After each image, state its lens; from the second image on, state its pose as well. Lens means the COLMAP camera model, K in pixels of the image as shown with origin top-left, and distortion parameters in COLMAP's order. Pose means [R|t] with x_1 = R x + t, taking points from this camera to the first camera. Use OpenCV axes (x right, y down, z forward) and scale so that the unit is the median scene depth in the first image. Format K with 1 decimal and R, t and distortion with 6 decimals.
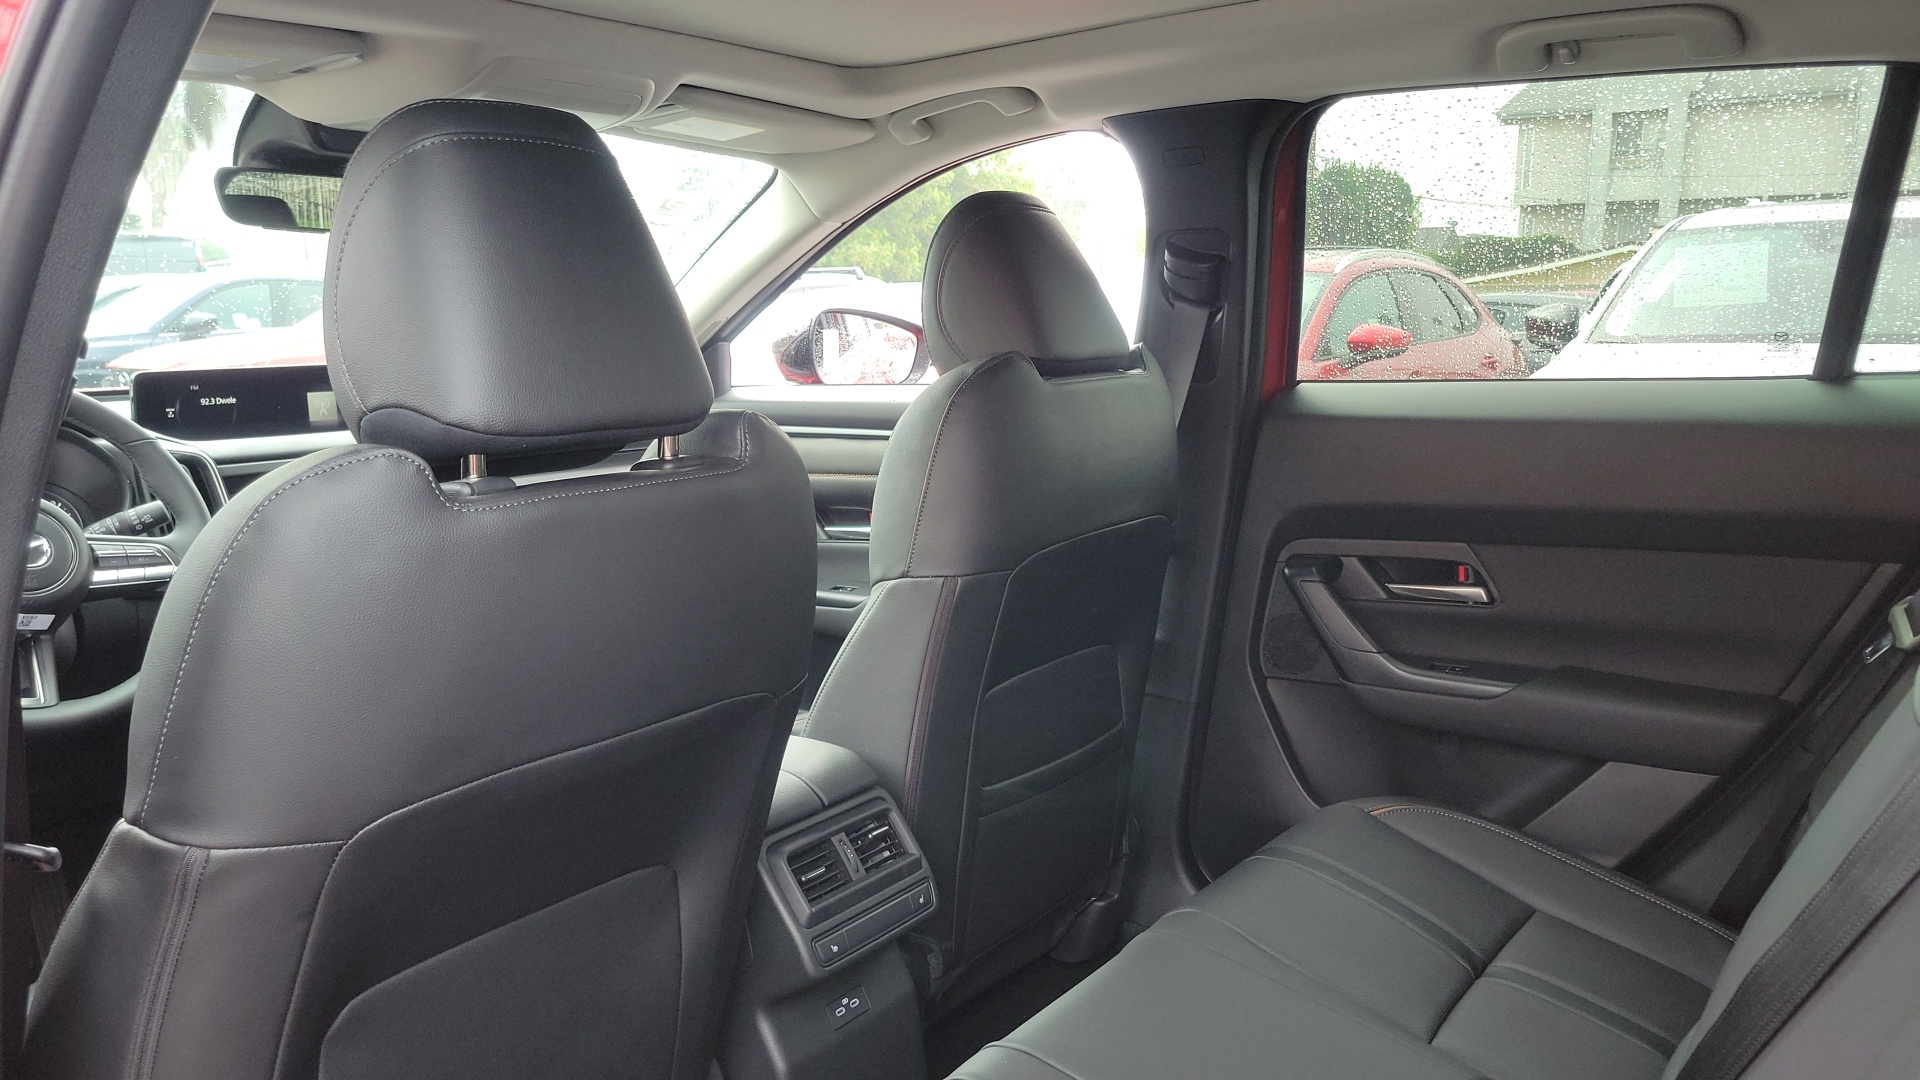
lens RADIAL K [[1446.1, 0, 831.4], [0, 1446.1, 553.6], [0, 0, 1]] dist [0.028522, -0.021210]
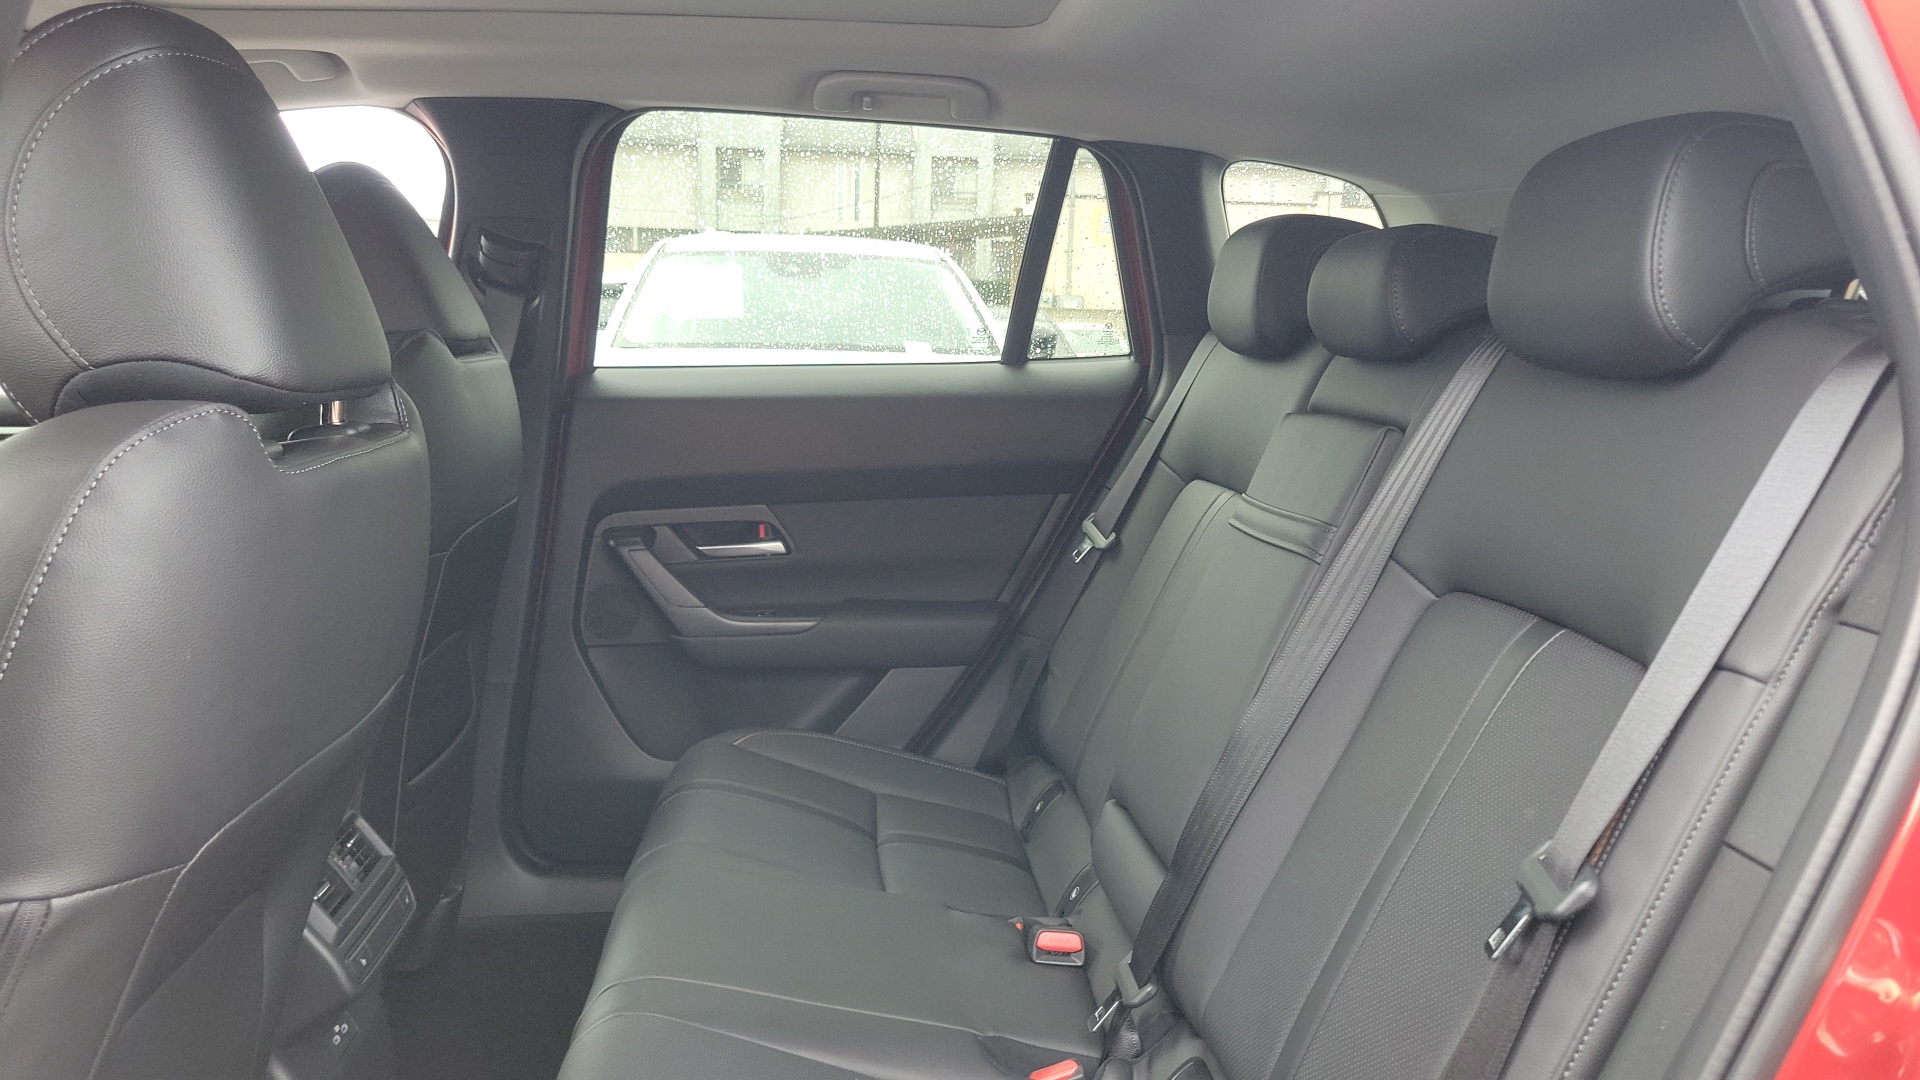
lens RADIAL K [[1520.0, 0, 946.4], [0, 1520.0, 553.6], [0, 0, 1]] dist [0.014570, -0.002973]
pose [[0.720750, -0.079076, 0.688670, -0.305639], [0.087407, 0.995910, 0.022876, 0.017192], [-0.687662, 0.043707, 0.724714, 0.015476]]
